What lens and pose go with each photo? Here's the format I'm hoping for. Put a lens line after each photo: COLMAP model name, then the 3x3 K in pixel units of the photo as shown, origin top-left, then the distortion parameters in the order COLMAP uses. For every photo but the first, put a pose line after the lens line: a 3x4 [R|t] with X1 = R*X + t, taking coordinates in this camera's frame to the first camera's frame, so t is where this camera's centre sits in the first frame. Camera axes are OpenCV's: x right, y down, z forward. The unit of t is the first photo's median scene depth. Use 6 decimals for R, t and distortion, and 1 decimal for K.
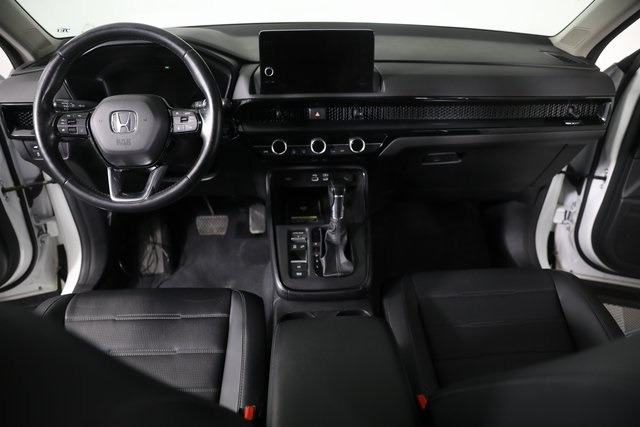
lens RADIAL K [[430.2, 0, 320.0], [0, 430.2, 213.5], [0, 0, 1]] dist [-0.117304, 0.079866]
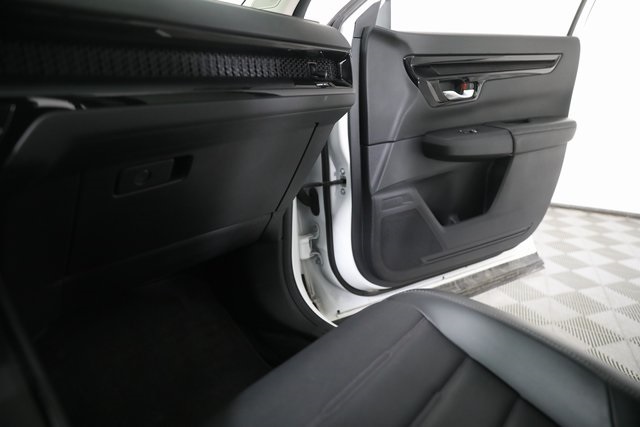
lens RADIAL K [[430.2, 0, 320.0], [0, 430.2, 213.5], [0, 0, 1]] dist [-0.117304, 0.079866]
pose [[0.659765, -0.212507, 0.720799, 0.058660], [0.386852, 0.918368, -0.083340, 0.033847], [-0.644248, 0.333827, 0.688116, 0.624059]]
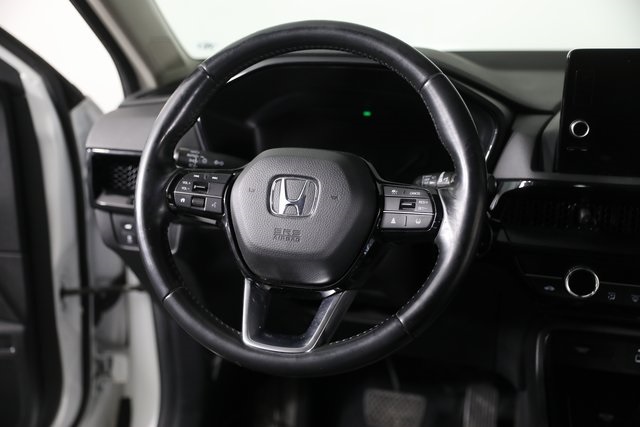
lens RADIAL K [[706.2, 0, 320.0], [0, 706.2, 213.5], [0, 0, 1]] dist [-0.002426, 0.021097]
pose [[0.944230, 0.090873, -0.316498, -0.128918], [-0.162592, 0.964489, -0.208145, -0.017559], [0.286344, 0.247997, 0.925475, 0.166639]]
